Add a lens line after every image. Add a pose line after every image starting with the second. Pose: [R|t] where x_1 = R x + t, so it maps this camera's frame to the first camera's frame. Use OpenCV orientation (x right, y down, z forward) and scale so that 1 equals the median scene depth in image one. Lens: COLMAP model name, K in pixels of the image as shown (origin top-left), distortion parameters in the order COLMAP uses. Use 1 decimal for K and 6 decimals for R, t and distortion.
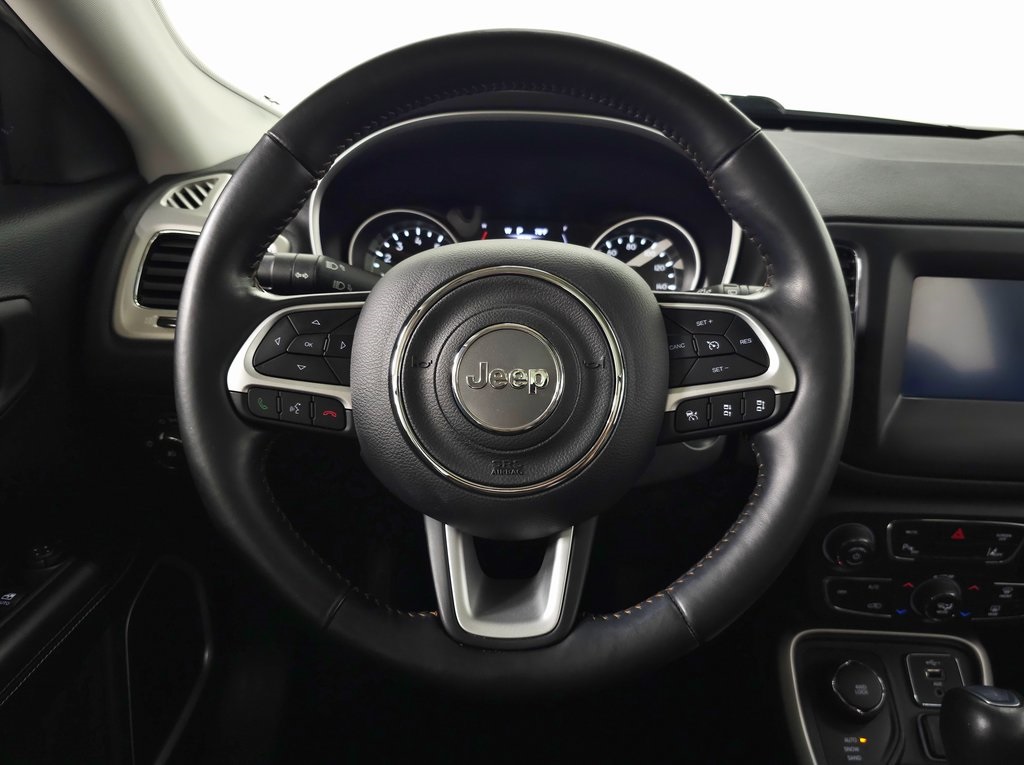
lens RADIAL K [[703.4, 0, 513.1], [0, 703.4, 371.0], [0, 0, 1]] dist [0.042187, -0.055096]
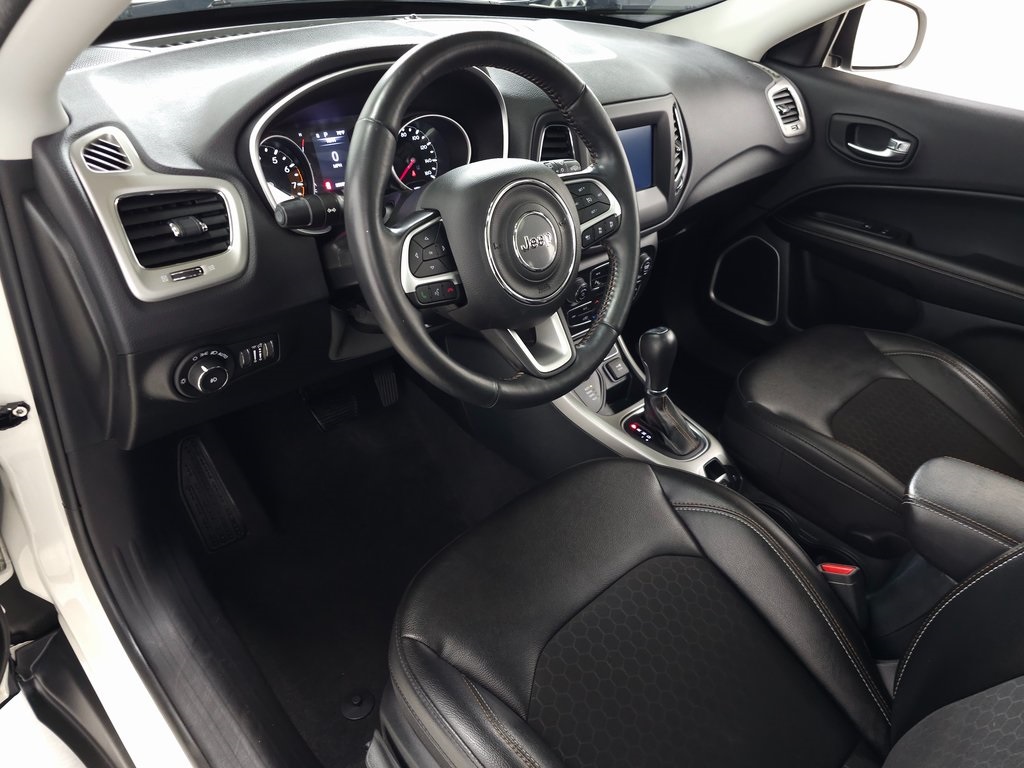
lens RADIAL K [[694.3, 0, 512.0], [0, 694.3, 384.0], [0, 0, 1]] dist [0.056794, -0.059039]
pose [[0.685724, -0.376408, 0.622977, -0.858208], [0.196287, 0.919821, 0.339706, -0.179693], [-0.700895, -0.110662, 0.704627, -0.198083]]
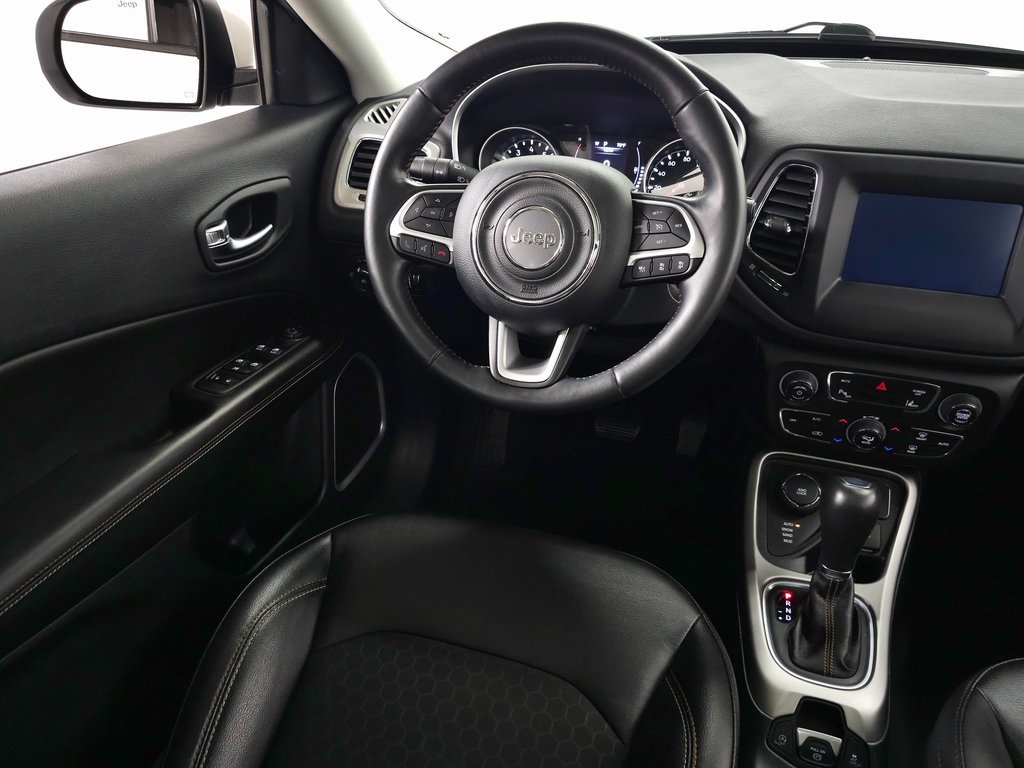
lens RADIAL K [[694.3, 0, 512.0], [0, 694.3, 384.0], [0, 0, 1]] dist [0.056794, -0.059039]
pose [[0.963318, 0.117570, -0.241238, 0.257813], [-0.078269, 0.982931, 0.166496, 0.053626], [0.256696, -0.141508, 0.956077, -0.473686]]
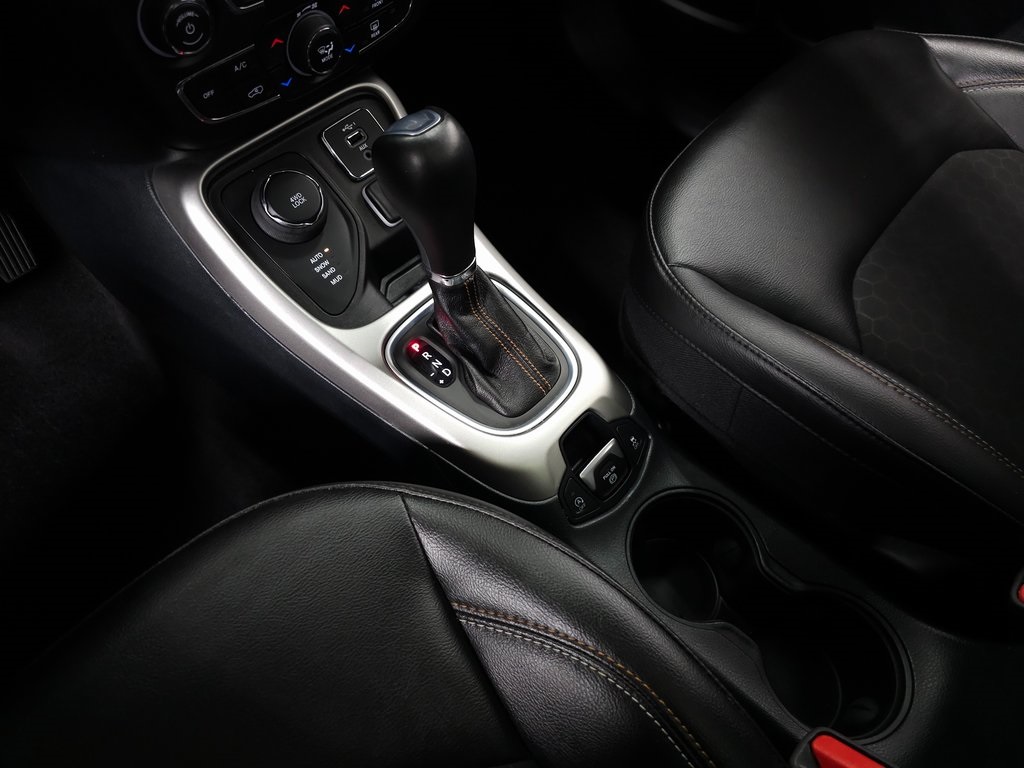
lens RADIAL K [[694.3, 0, 512.0], [0, 694.3, 384.0], [0, 0, 1]] dist [0.056794, -0.059039]
pose [[0.633953, -0.648465, 0.421423, 0.175329], [0.268997, 0.695782, 0.665979, 0.128992], [-0.725083, -0.308838, 0.615528, 0.263496]]
